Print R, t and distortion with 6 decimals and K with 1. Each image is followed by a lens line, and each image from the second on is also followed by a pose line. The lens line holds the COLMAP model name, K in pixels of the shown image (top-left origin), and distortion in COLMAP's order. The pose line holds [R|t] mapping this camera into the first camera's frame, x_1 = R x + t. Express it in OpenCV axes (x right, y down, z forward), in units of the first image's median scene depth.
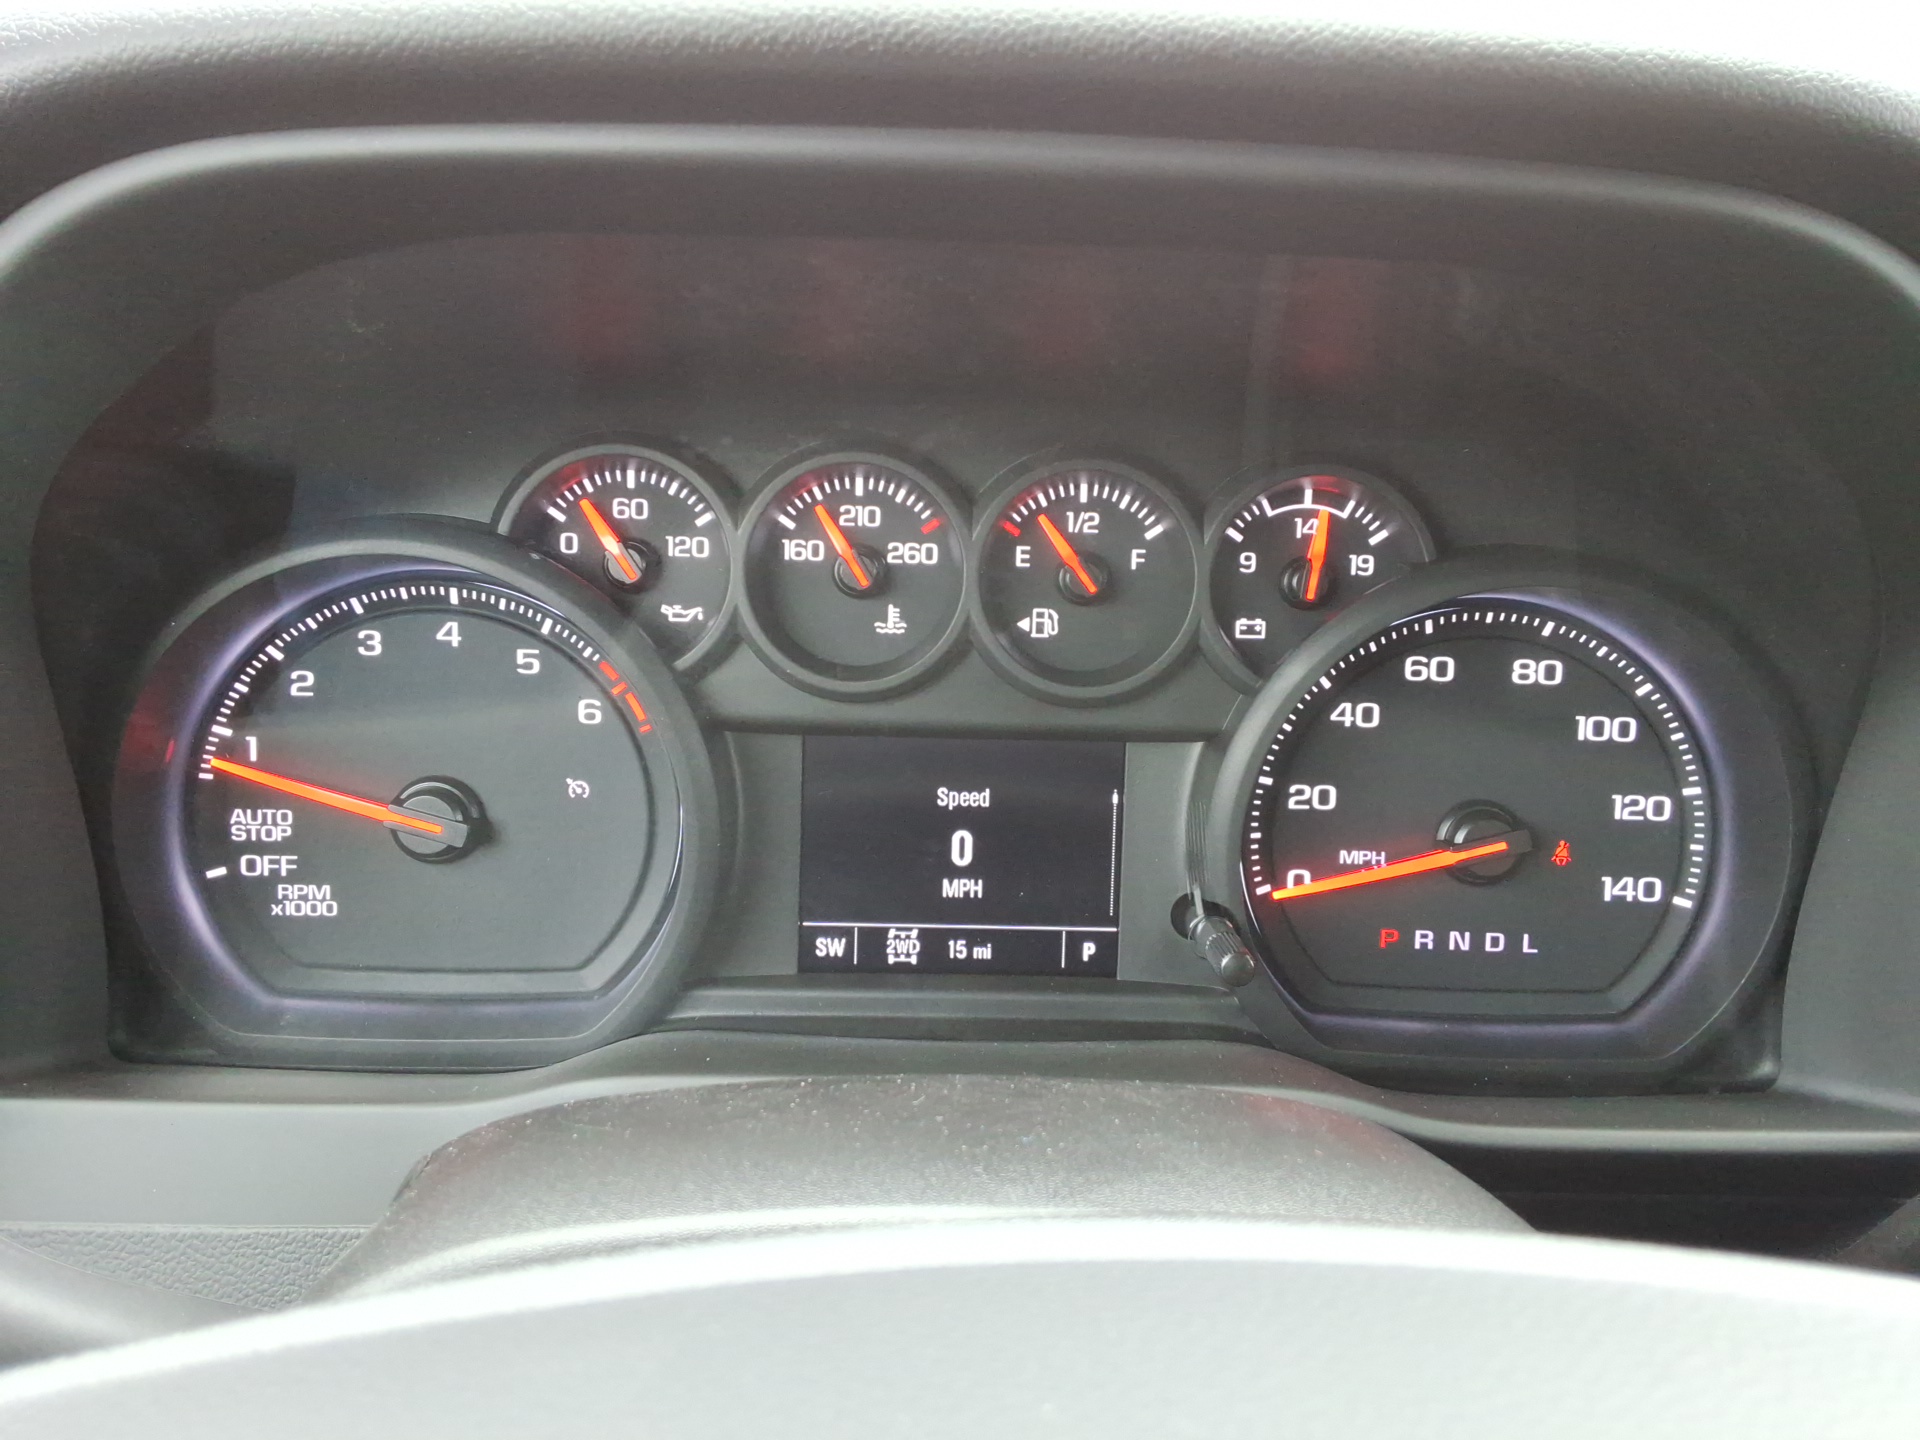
lens RADIAL K [[1590.7, 0, 988.7], [0, 1590.7, 690.2], [0, 0, 1]] dist [0.150117, -0.256425]
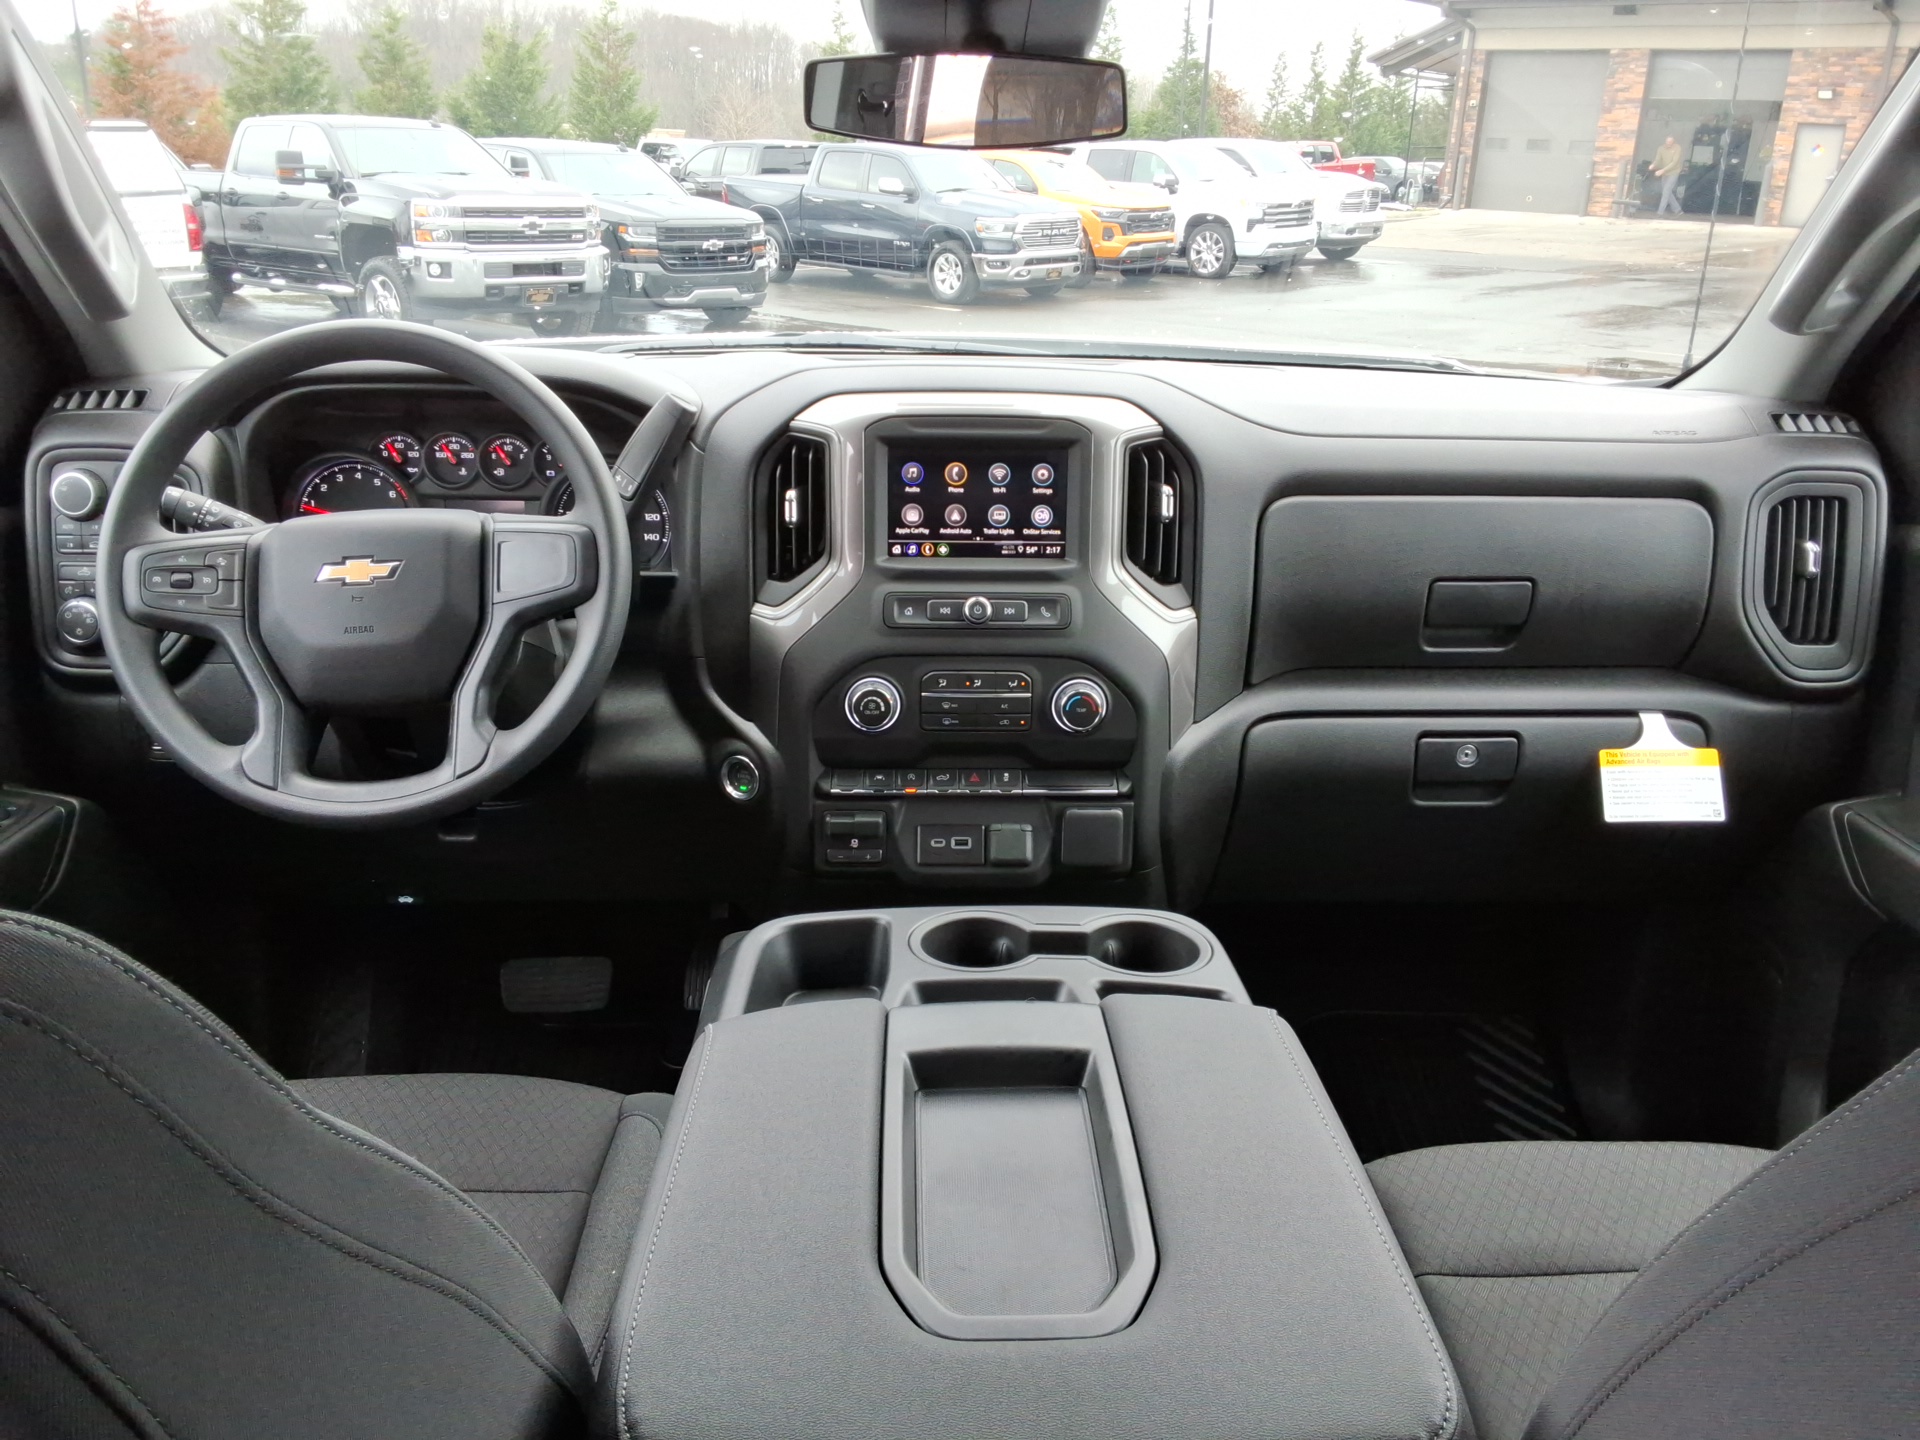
lens RADIAL K [[1546.5, 0, 963.8], [0, 1546.5, 690.1], [0, 0, 1]] dist [0.071223, -0.115215]
pose [[0.999818, -0.010440, 0.015946, 1.170795], [0.009799, 0.999161, 0.039769, 0.376205], [-0.016348, -0.039606, 0.999082, -3.104274]]
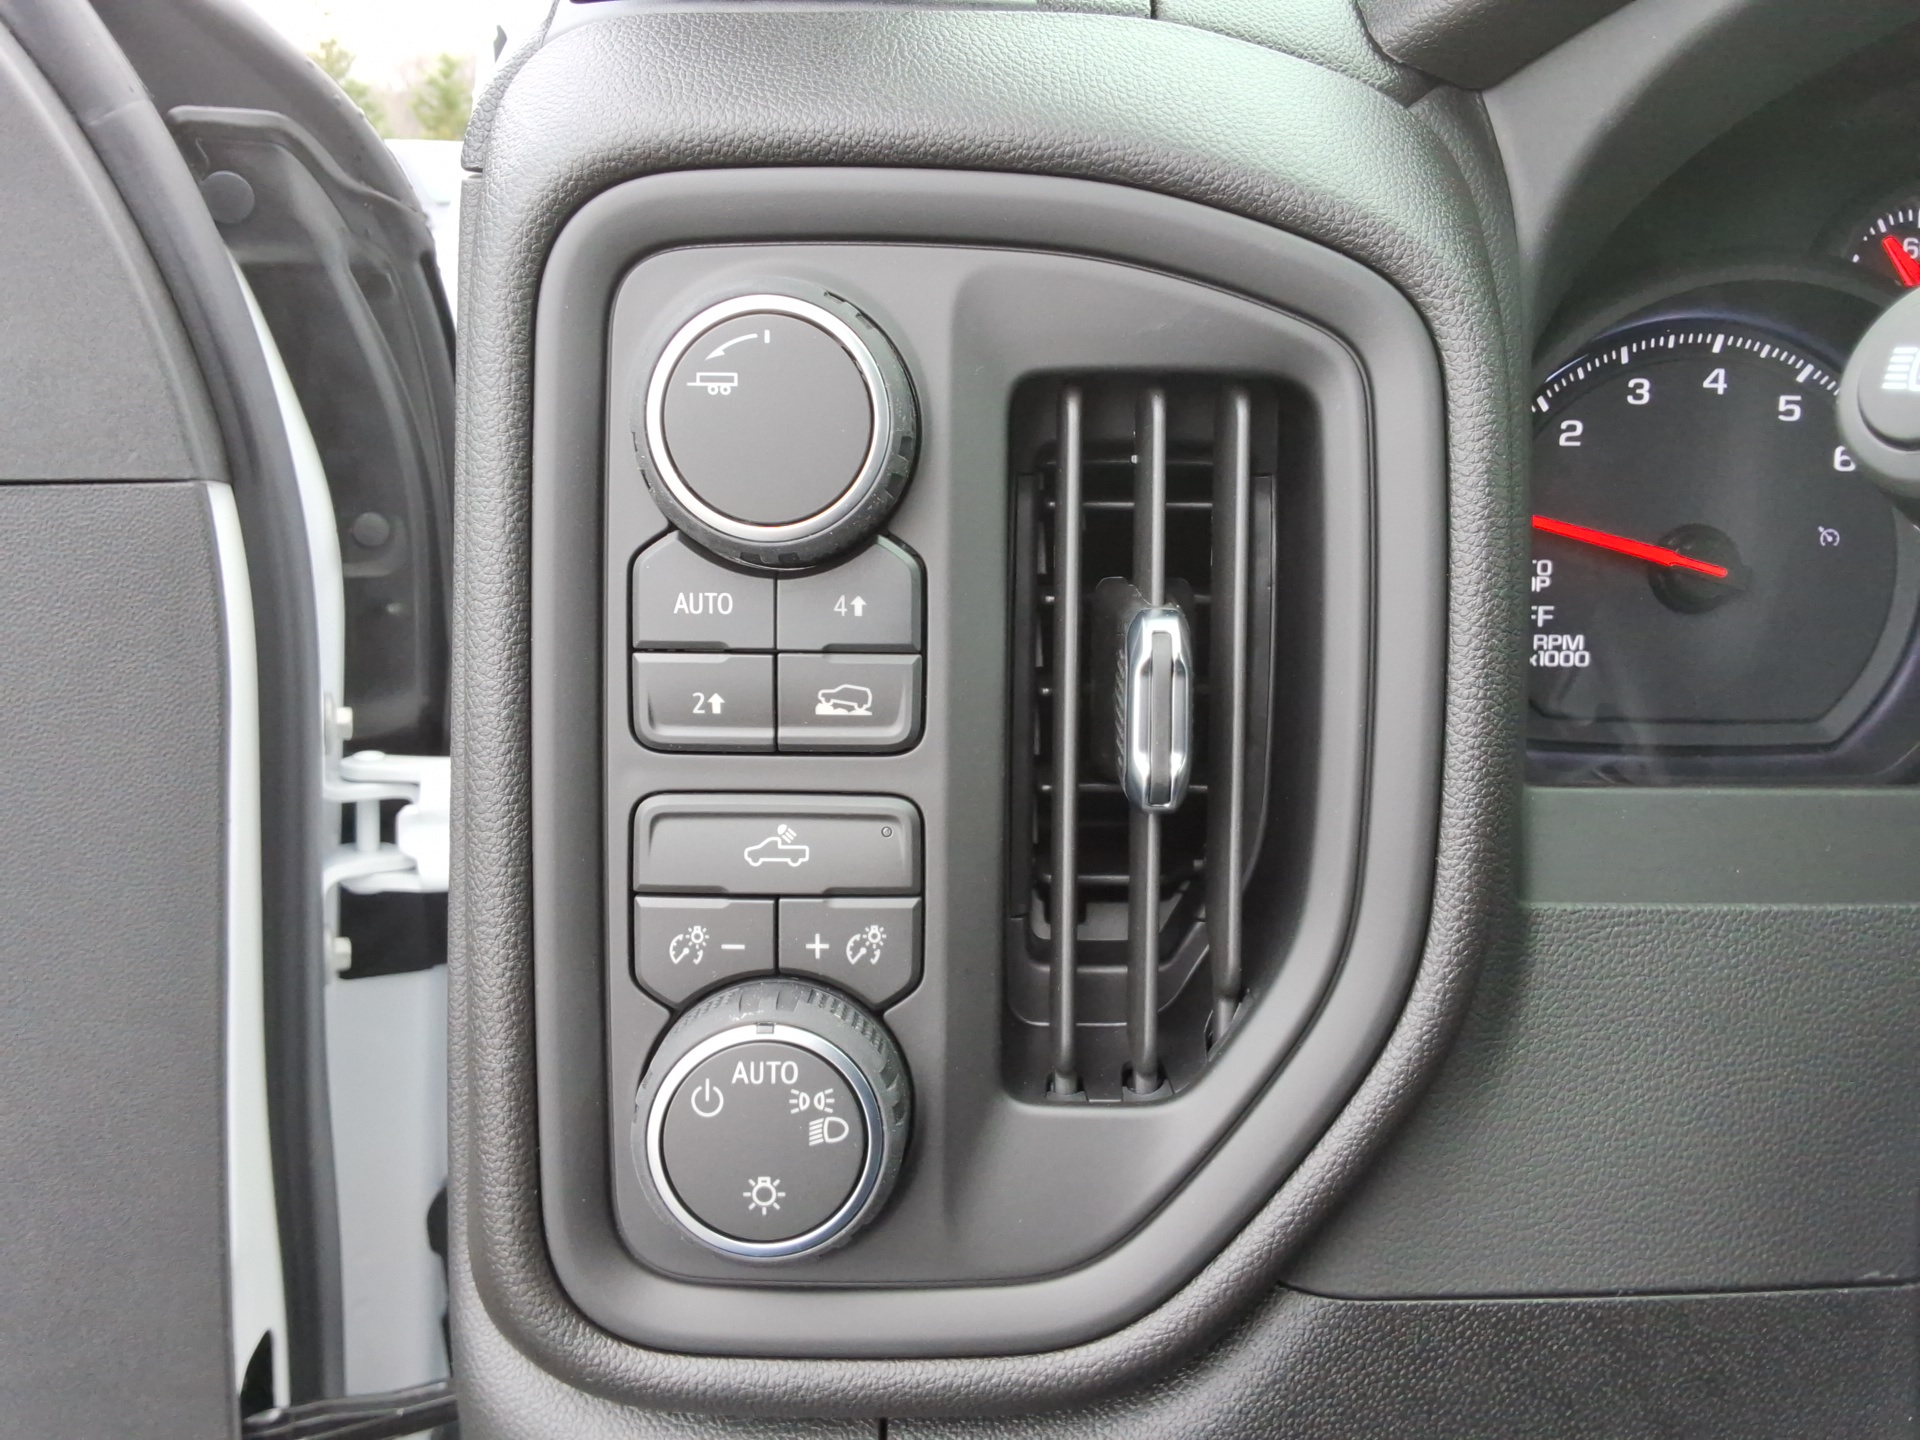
lens RADIAL K [[1590.7, 0, 988.7], [0, 1590.7, 690.2], [0, 0, 1]] dist [0.150117, -0.256425]
pose [[0.999922, -0.012420, -0.001302, -0.785869], [0.012416, 0.999918, -0.003189, 0.154702], [0.001342, 0.003172, 0.999994, -0.012414]]
